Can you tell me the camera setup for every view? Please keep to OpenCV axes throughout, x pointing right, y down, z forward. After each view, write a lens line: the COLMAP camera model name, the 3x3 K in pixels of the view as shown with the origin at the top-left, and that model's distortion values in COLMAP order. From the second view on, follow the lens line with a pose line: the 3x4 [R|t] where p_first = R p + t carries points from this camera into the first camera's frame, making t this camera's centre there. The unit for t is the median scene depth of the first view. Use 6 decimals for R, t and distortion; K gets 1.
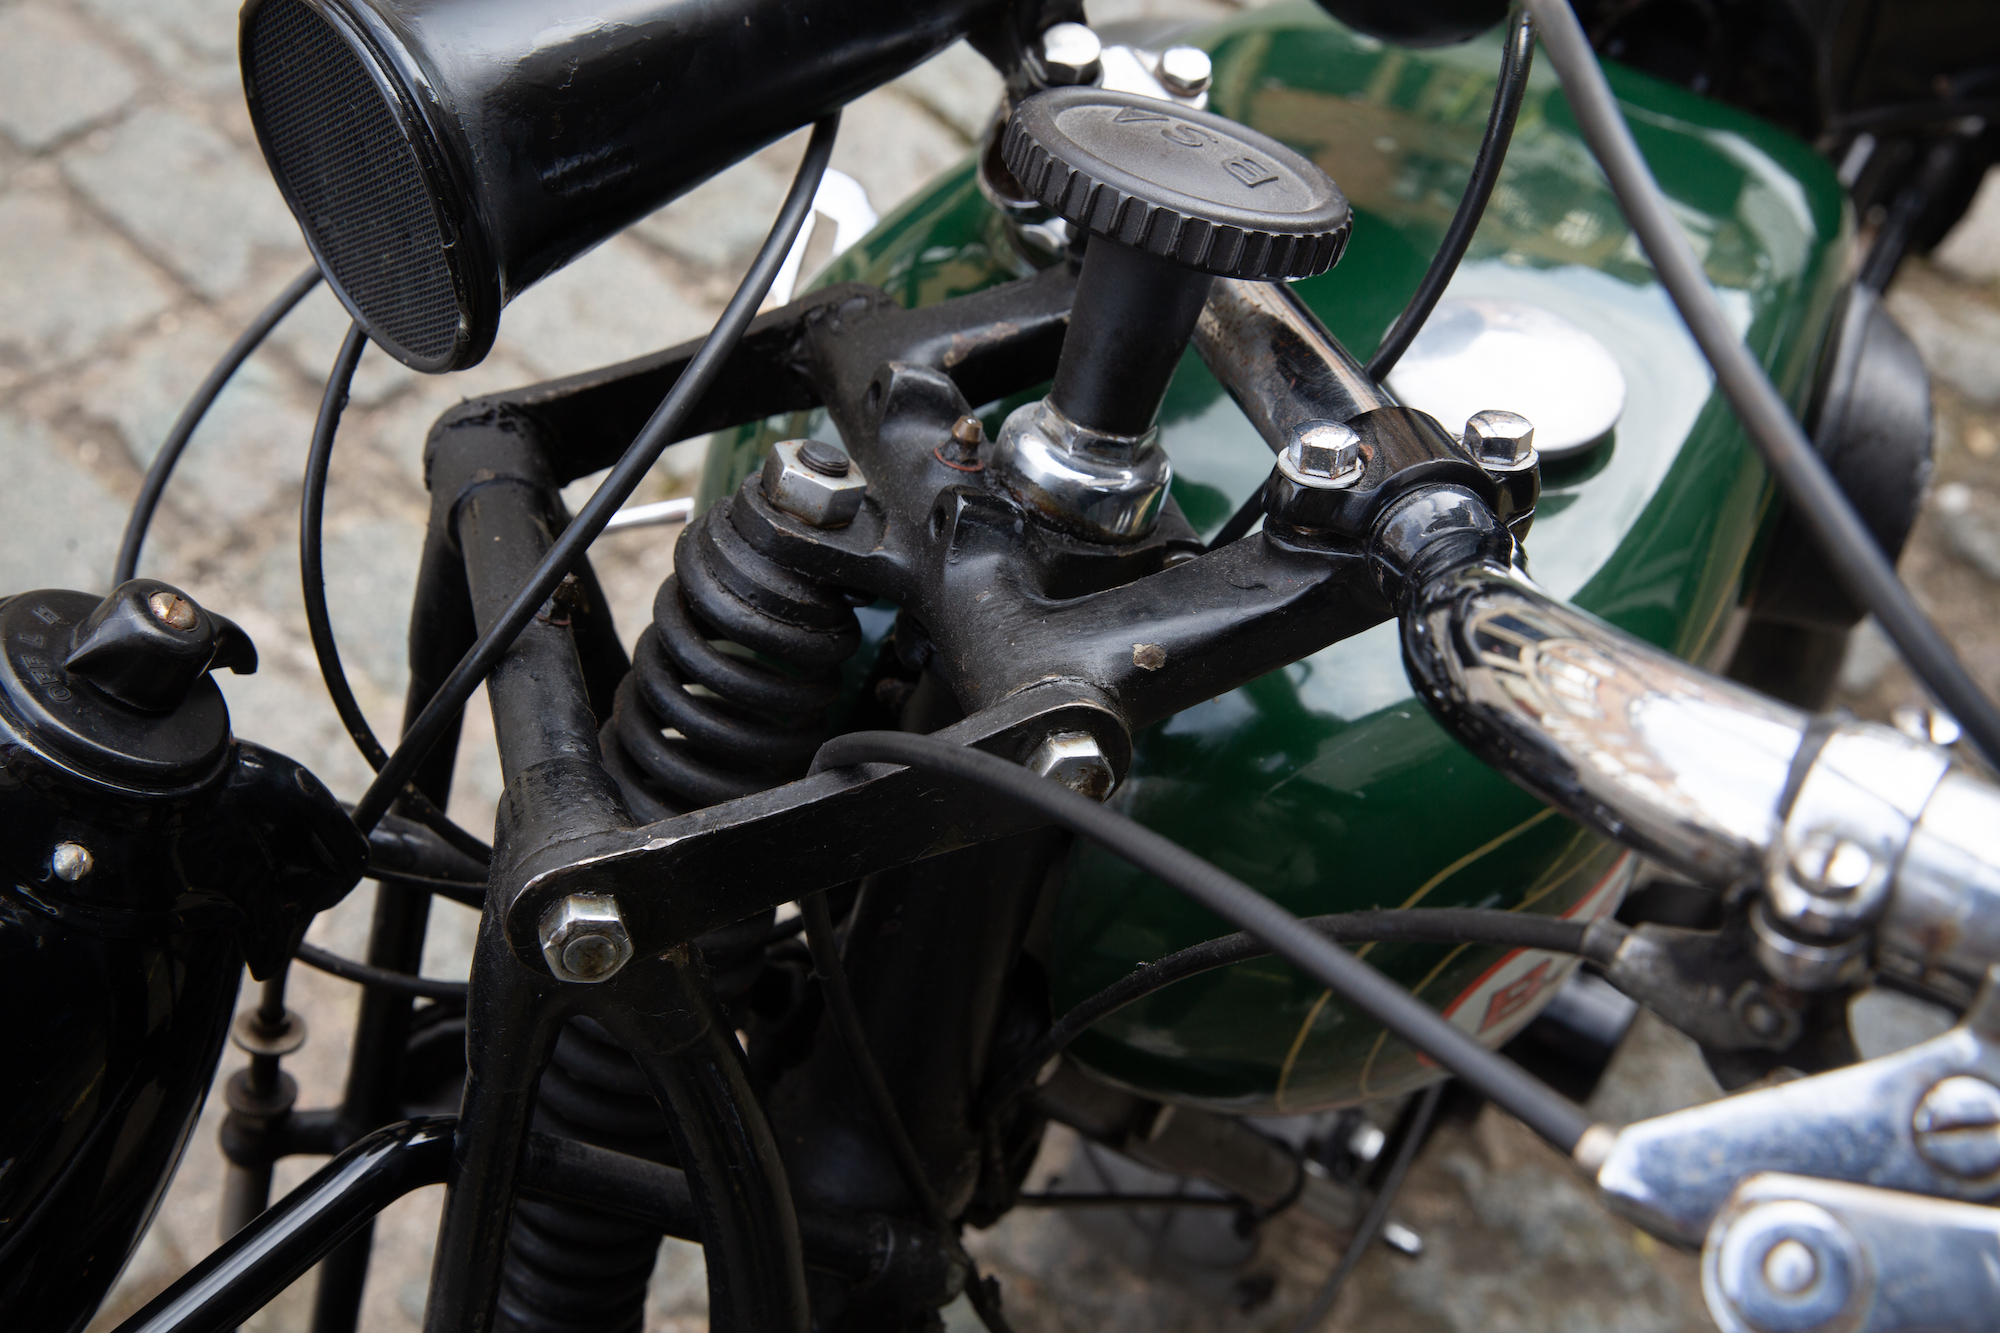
lens RADIAL K [[2283.0, 0, 1000.0], [0, 2283.0, 666.5], [0, 0, 1]] dist [-0.024091, 0.030846]
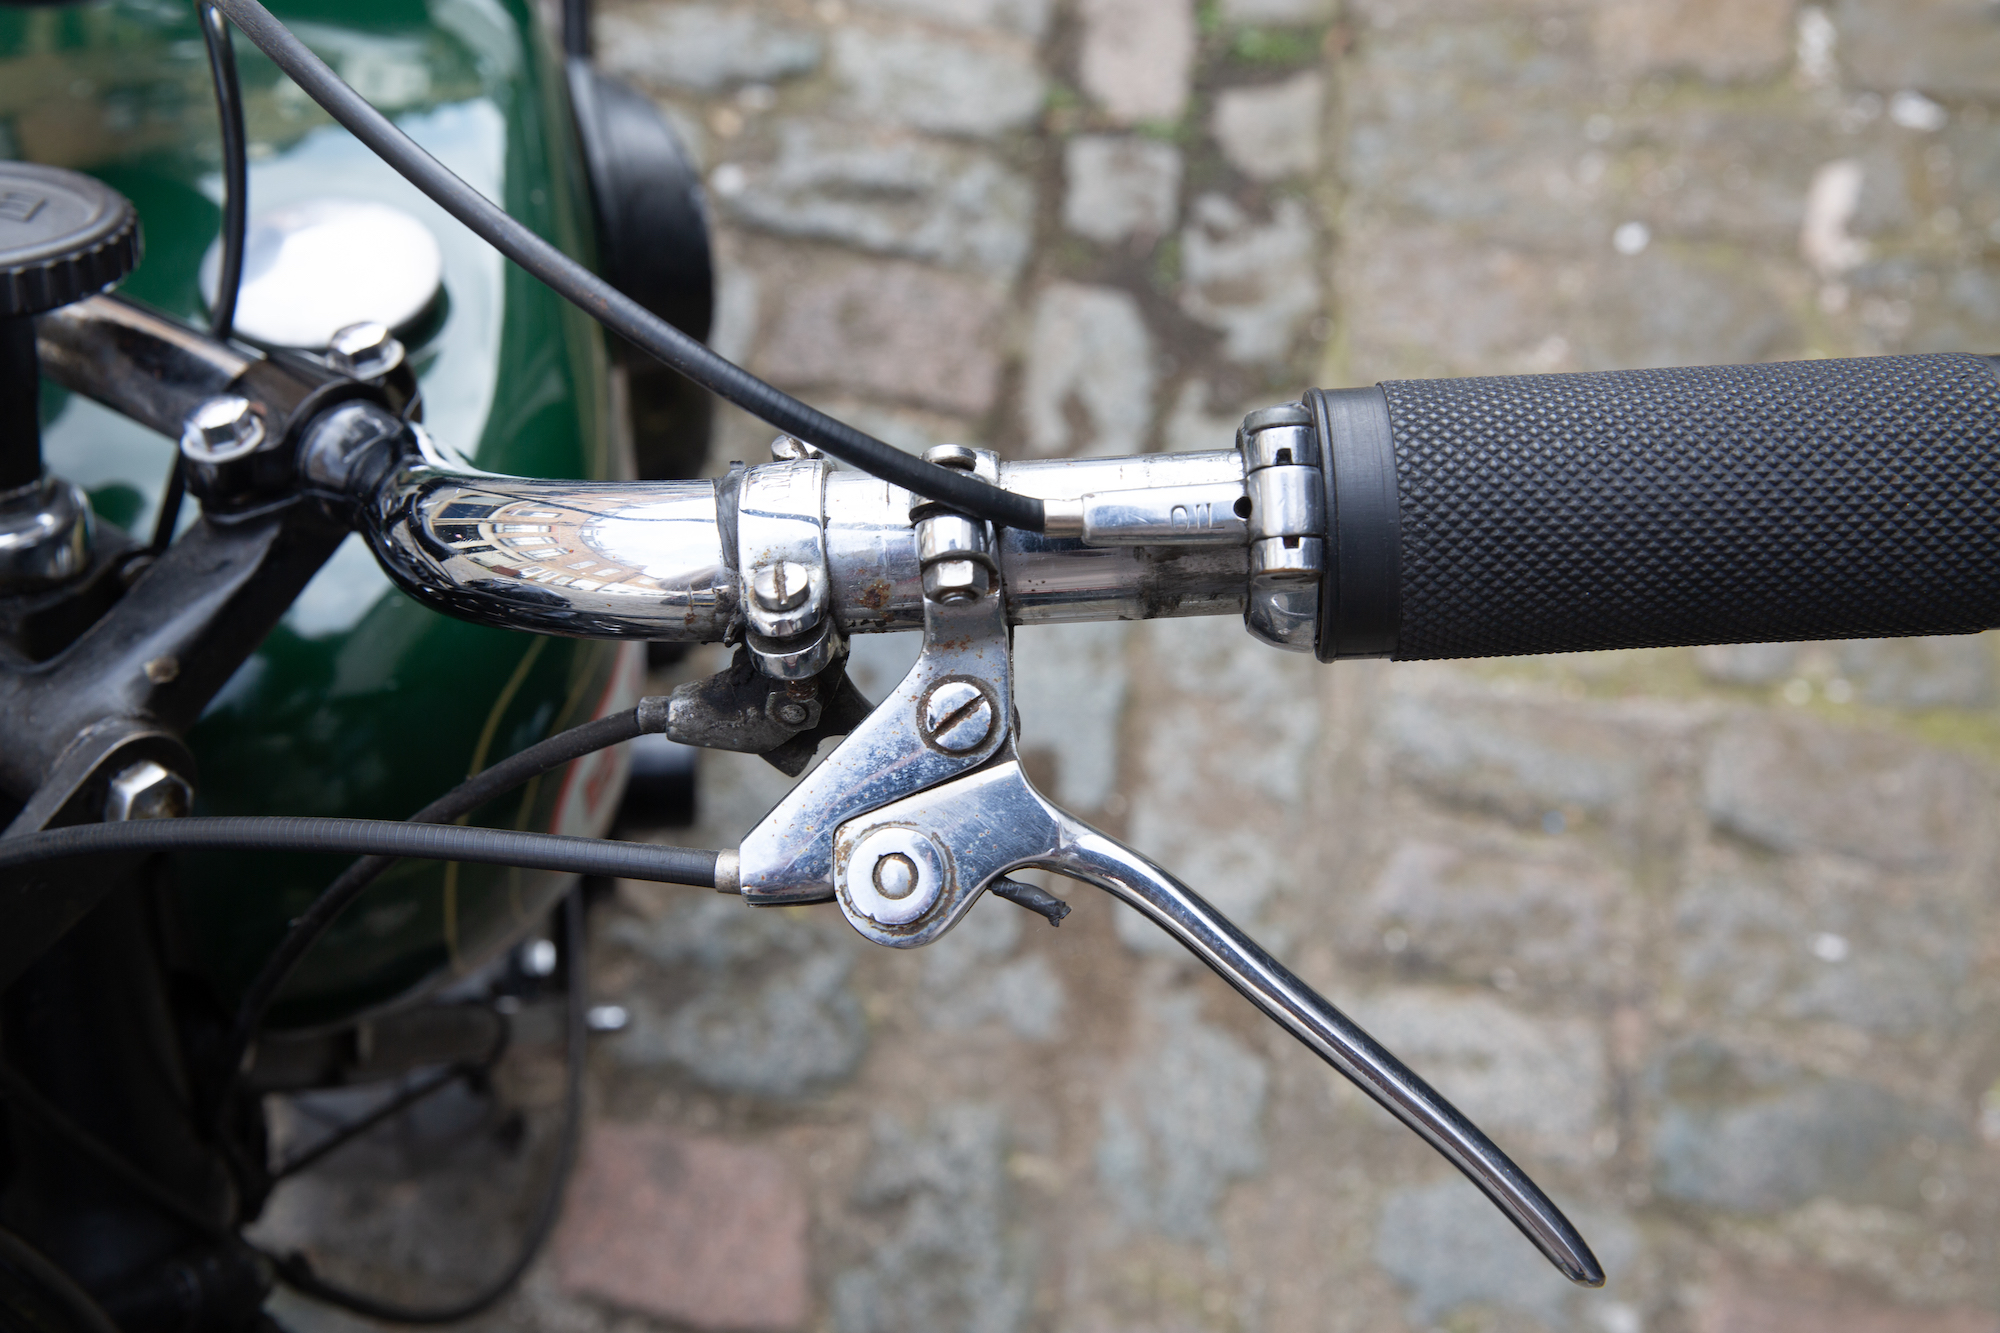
lens RADIAL K [[2283.0, 0, 1000.0], [0, 2283.0, 666.5], [0, 0, 1]] dist [-0.024091, 0.030846]
pose [[0.799215, -0.462137, 0.384297, -0.029191], [0.424889, 0.886639, 0.182594, -0.033433], [-0.425116, 0.017352, 0.904972, -0.125250]]
